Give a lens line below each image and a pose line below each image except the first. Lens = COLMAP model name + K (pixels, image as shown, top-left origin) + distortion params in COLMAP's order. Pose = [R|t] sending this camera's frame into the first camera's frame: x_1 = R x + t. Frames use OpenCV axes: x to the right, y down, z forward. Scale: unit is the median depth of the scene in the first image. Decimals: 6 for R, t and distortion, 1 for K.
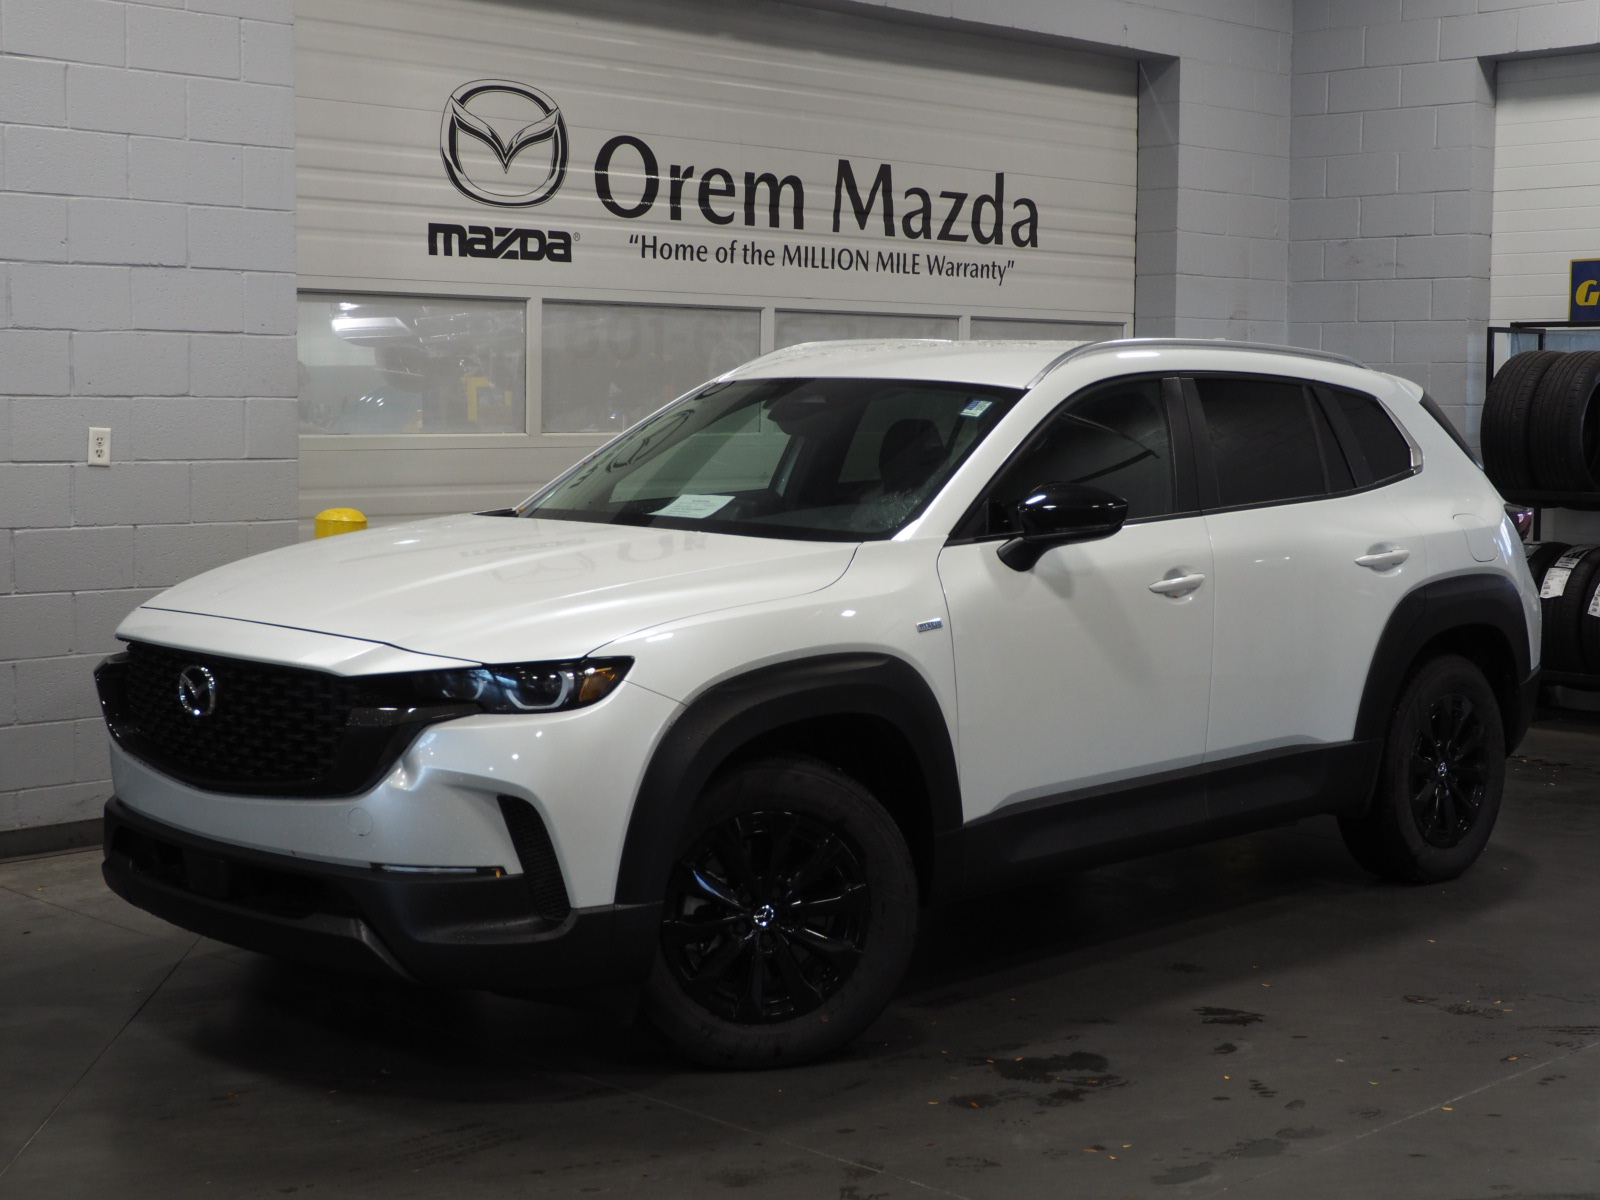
lens RADIAL K [[2325.2, 0, 800.0], [0, 2325.2, 600.0], [0, 0, 1]] dist [-0.099813, 0.683142]
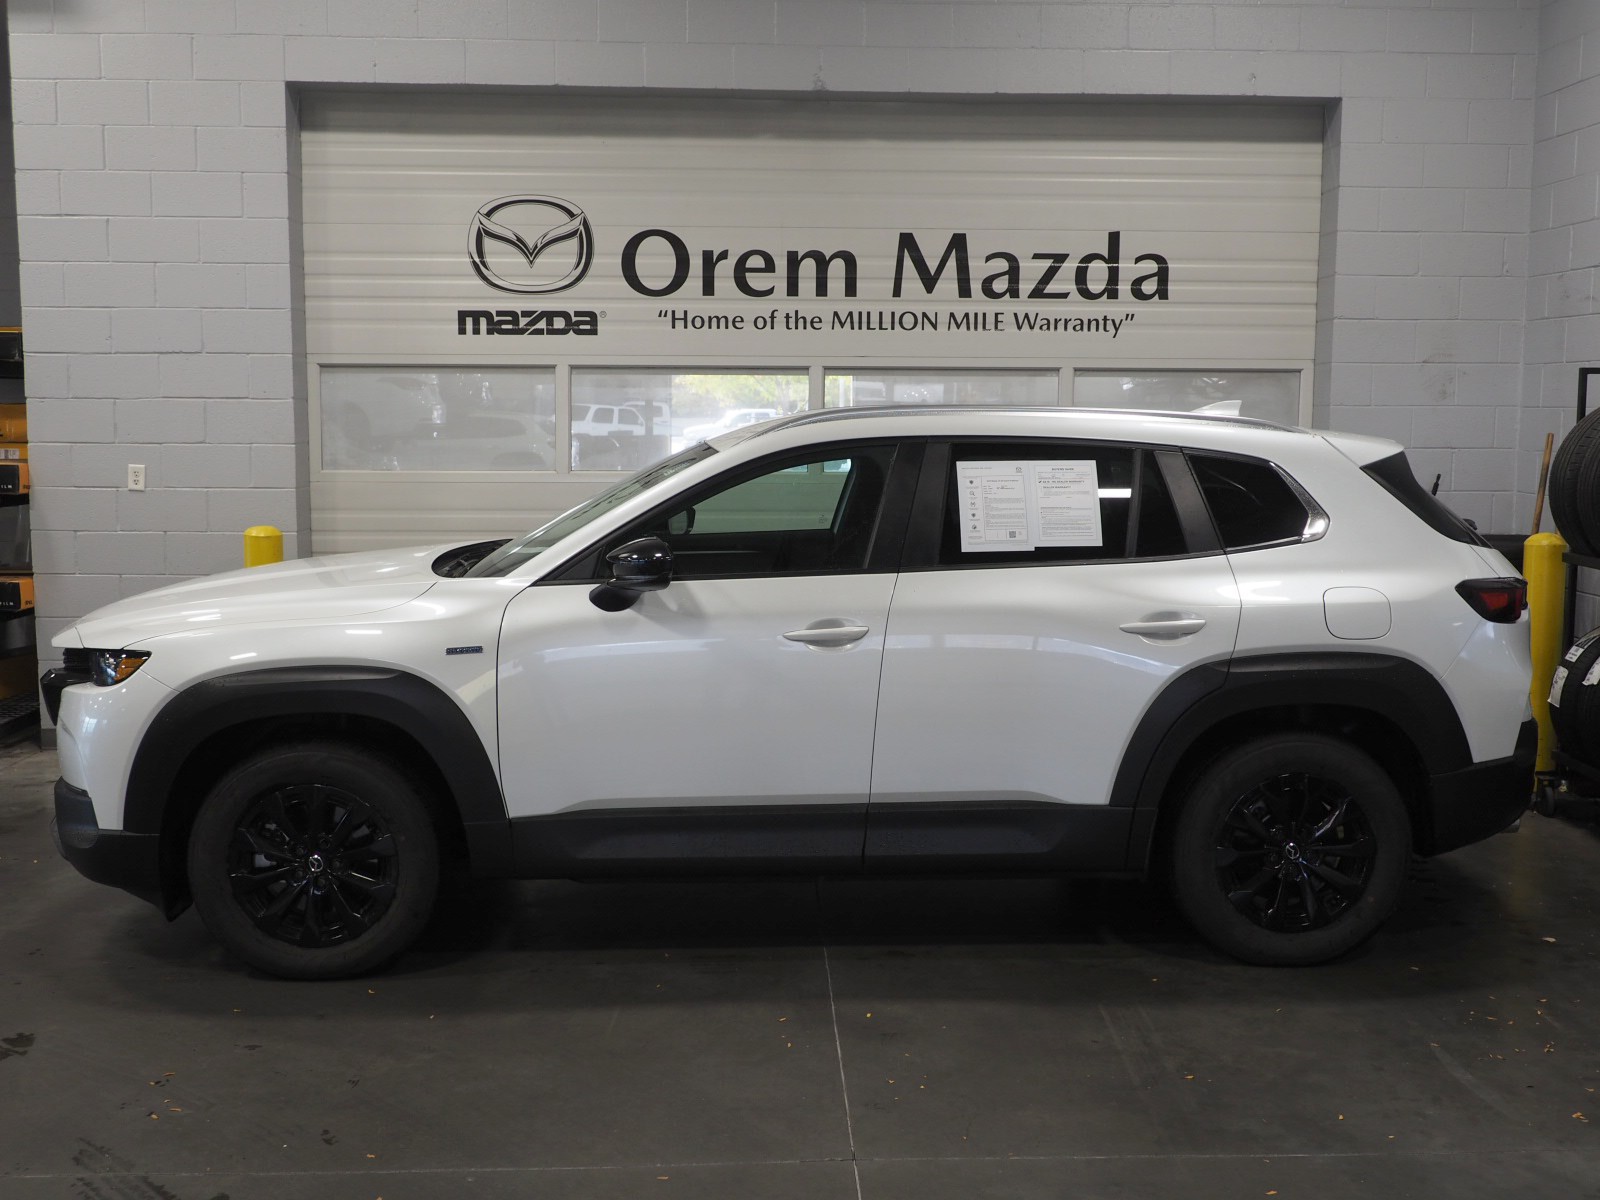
lens RADIAL K [[1358.3, 0, 800.0], [0, 1358.3, 600.0], [0, 0, 1]] dist [-0.018172, -0.007917]
pose [[0.751276, 0.077262, -0.655450, 0.460148], [-0.055940, 0.997005, 0.053405, -0.045744], [0.657613, -0.003456, 0.753348, 0.496168]]
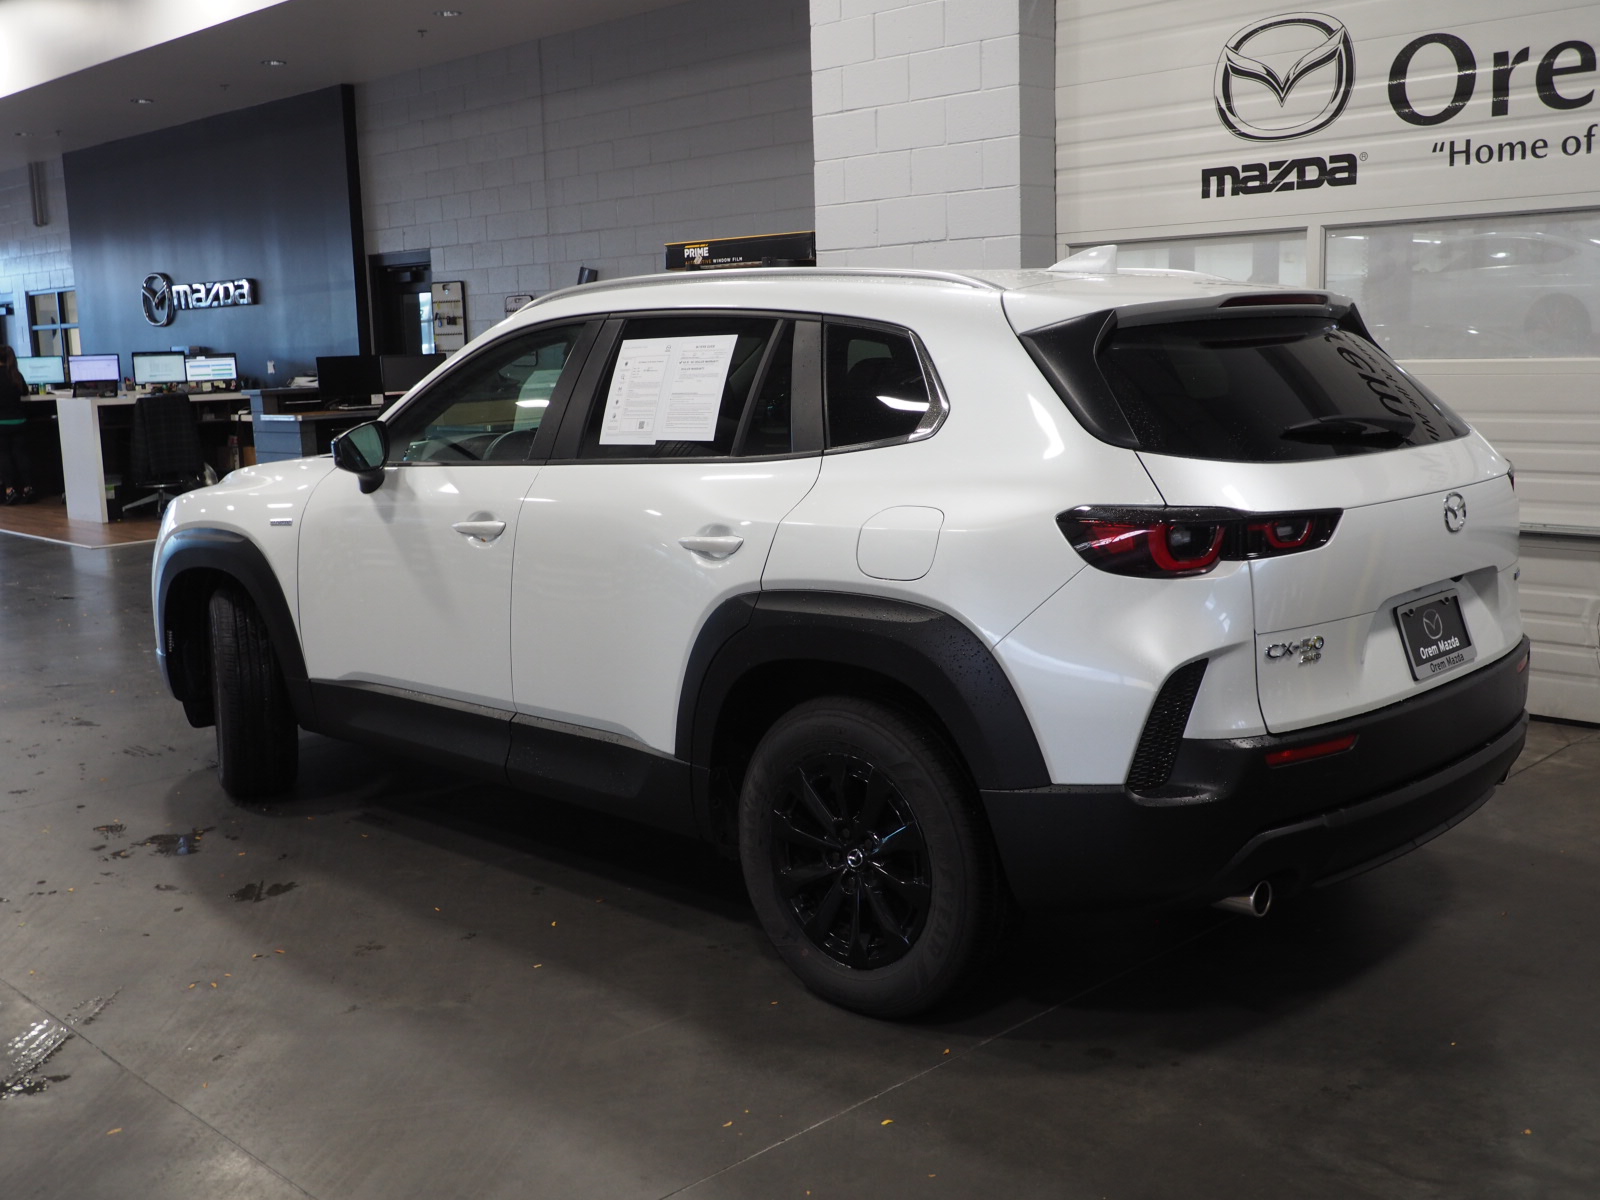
lens RADIAL K [[1673.3, 0, 842.2], [0, 1673.3, 595.7], [0, 0, 1]] dist [-0.014443, 0.007685]
pose [[0.027011, 0.143749, -0.989246, 0.591131], [-0.057687, 0.988182, 0.142019, -0.059524], [0.997969, 0.053231, 0.034984, 0.739155]]
